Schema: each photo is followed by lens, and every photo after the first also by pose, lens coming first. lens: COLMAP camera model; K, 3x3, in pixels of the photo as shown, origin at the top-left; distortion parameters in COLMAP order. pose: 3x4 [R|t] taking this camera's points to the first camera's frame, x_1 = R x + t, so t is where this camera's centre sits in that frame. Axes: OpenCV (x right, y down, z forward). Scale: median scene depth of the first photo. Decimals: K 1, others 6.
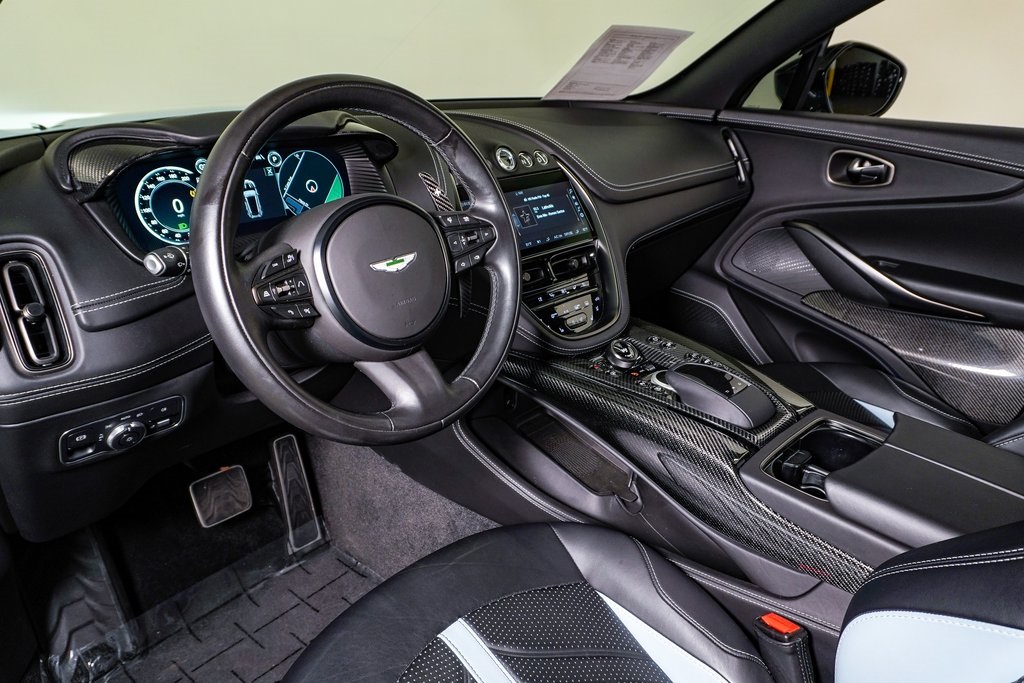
lens RADIAL K [[739.2, 0, 502.5], [0, 739.2, 331.0], [0, 0, 1]] dist [0.074856, -0.010367]
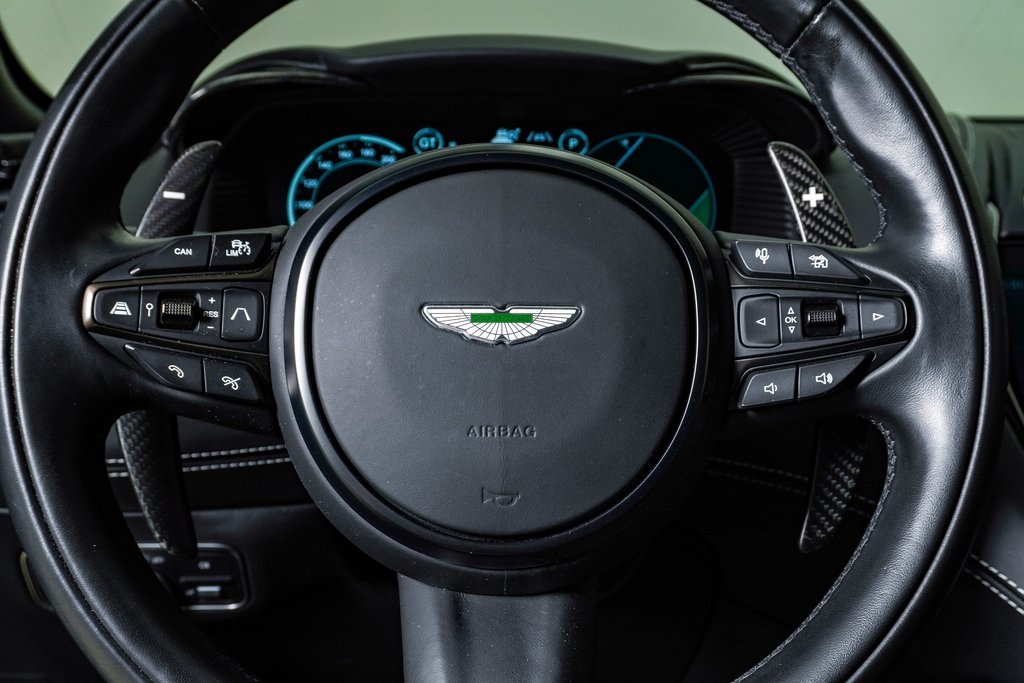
lens RADIAL K [[1120.9, 0, 449.4], [0, 1120.9, 350.9], [0, 0, 1]] dist [-0.011540, 0.000000]
pose [[0.675568, 0.142754, -0.723346, 0.199005], [-0.289547, 0.953626, -0.082222, -0.022069], [0.678064, 0.264989, 0.685573, 0.528612]]
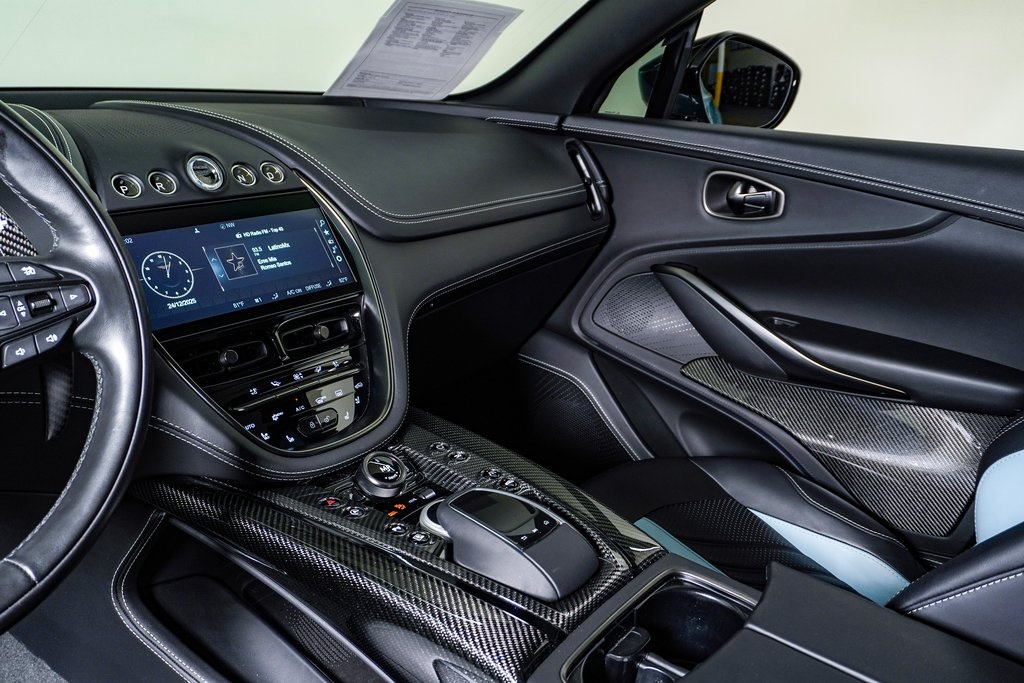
lens RADIAL K [[897.4, 0, 503.0], [0, 897.4, 338.5], [0, 0, 1]] dist [0.069294, 0.003013]
pose [[0.991746, -0.016530, 0.127149, 0.208997], [0.023850, 0.998131, -0.056267, -0.049821], [-0.125981, 0.058835, 0.990286, 0.258617]]
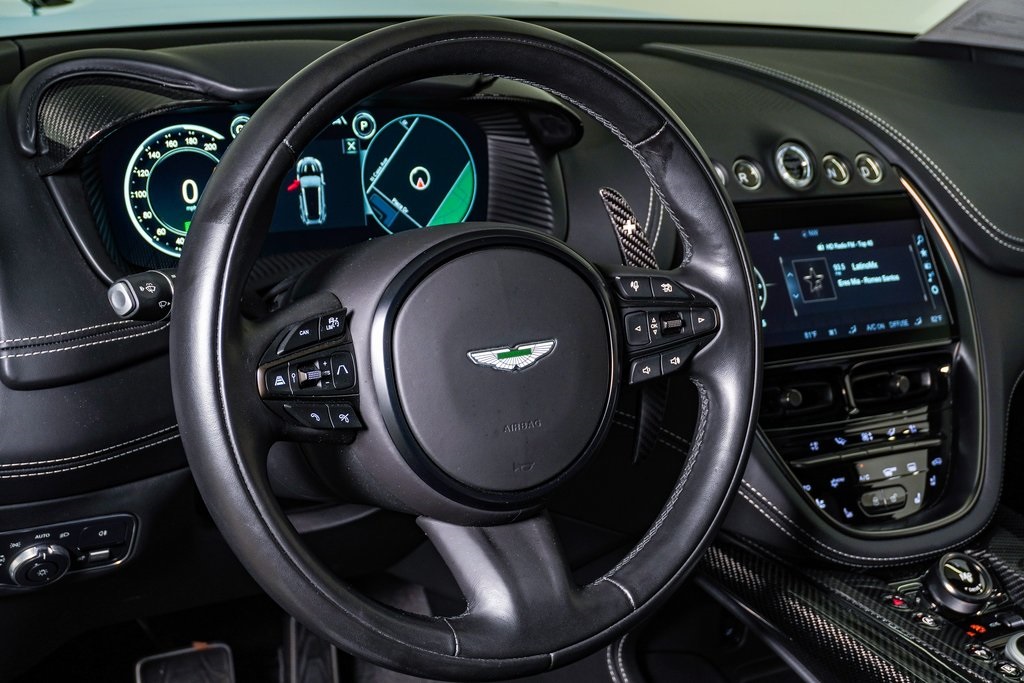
lens RADIAL K [[1544.4, 0, 505.0], [0, 1544.4, 313.8], [0, 0, 1]] dist [-0.033043, 0.000000]
pose [[0.962646, 0.153896, -0.222776, 0.086502], [-0.169185, 0.984257, -0.051134, -0.052875], [0.211400, 0.086914, 0.973528, -0.109064]]
